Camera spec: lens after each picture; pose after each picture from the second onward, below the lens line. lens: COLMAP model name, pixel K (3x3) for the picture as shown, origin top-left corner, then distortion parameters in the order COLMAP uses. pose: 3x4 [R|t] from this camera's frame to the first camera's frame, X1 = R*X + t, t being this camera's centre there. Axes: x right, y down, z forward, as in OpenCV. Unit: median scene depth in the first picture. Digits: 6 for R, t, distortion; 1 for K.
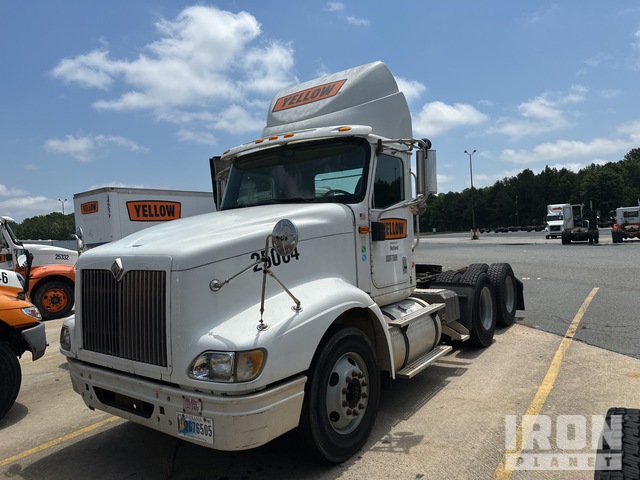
lens RADIAL K [[432.9, 0, 323.8], [0, 432.9, 246.1], [0, 0, 1]] dist [0.077616, 0.000431]
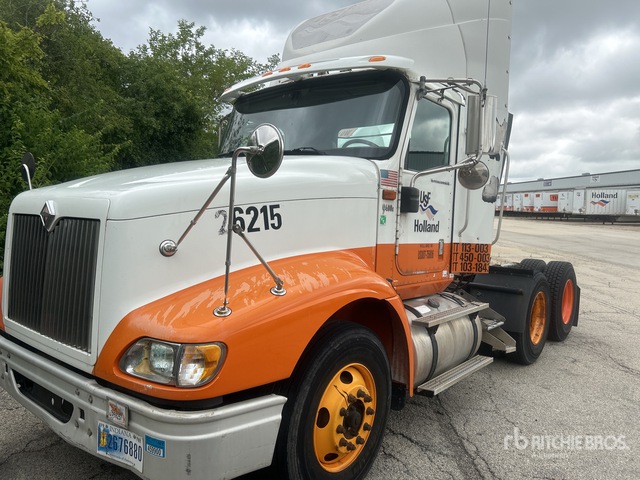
lens RADIAL K [[472.6, 0, 323.6], [0, 472.6, 234.8], [0, 0, 1]] dist [0.045659, -0.006567]
pose [[0.994570, 0.087684, -0.056058, 0.031988], [-0.086602, 0.996012, 0.021462, 0.025348], [0.057716, -0.016490, 0.998197, 0.196827]]
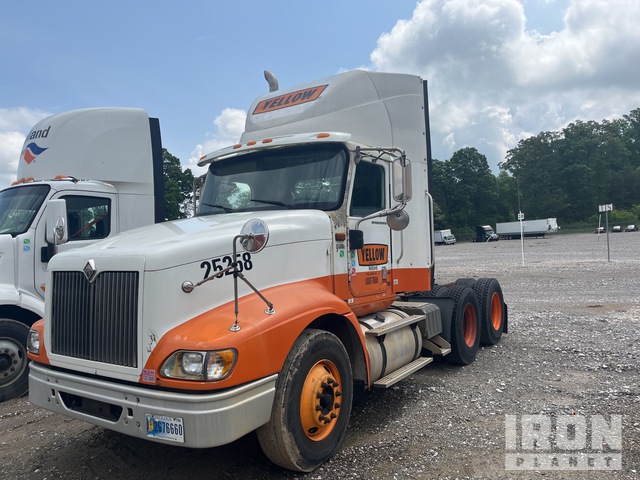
lens RADIAL K [[472.6, 0, 322.9], [0, 472.6, 241.5], [0, 0, 1]] dist [0.045659, -0.006567]
pose [[0.999441, 0.016136, 0.029295, 0.021155], [-0.014828, 0.998908, -0.044314, 0.023823], [-0.029978, 0.043855, 0.998588, -0.082435]]
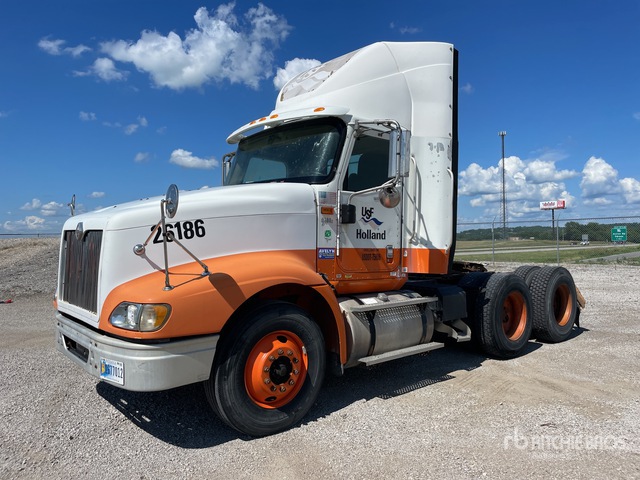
lens RADIAL K [[472.6, 0, 333.6], [0, 472.6, 232.9], [0, 0, 1]] dist [0.045659, -0.006567]
pose [[0.975127, 0.060541, -0.213220, 0.372443], [-0.065579, 0.997709, -0.016627, 0.033518], [0.211725, 0.030196, 0.976863, -0.056576]]
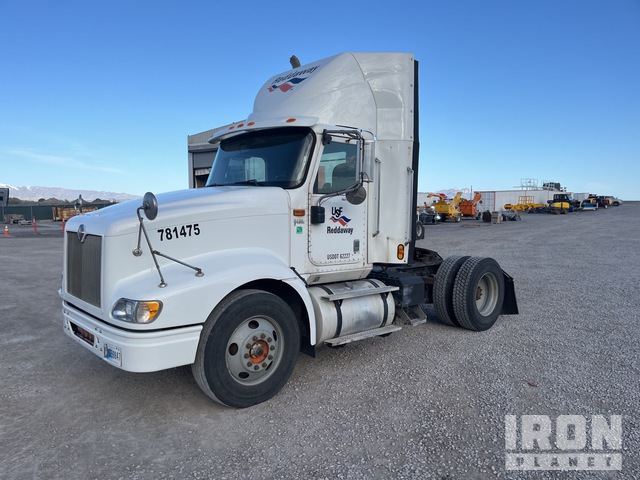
lens RADIAL K [[472.6, 0, 326.0], [0, 472.6, 248.7], [0, 0, 1]] dist [0.045659, -0.006567]
pose [[0.976693, 0.072409, -0.202061, 0.454616], [-0.060128, 0.995988, 0.066276, -0.032003], [0.206049, -0.052582, 0.977128, -0.200577]]
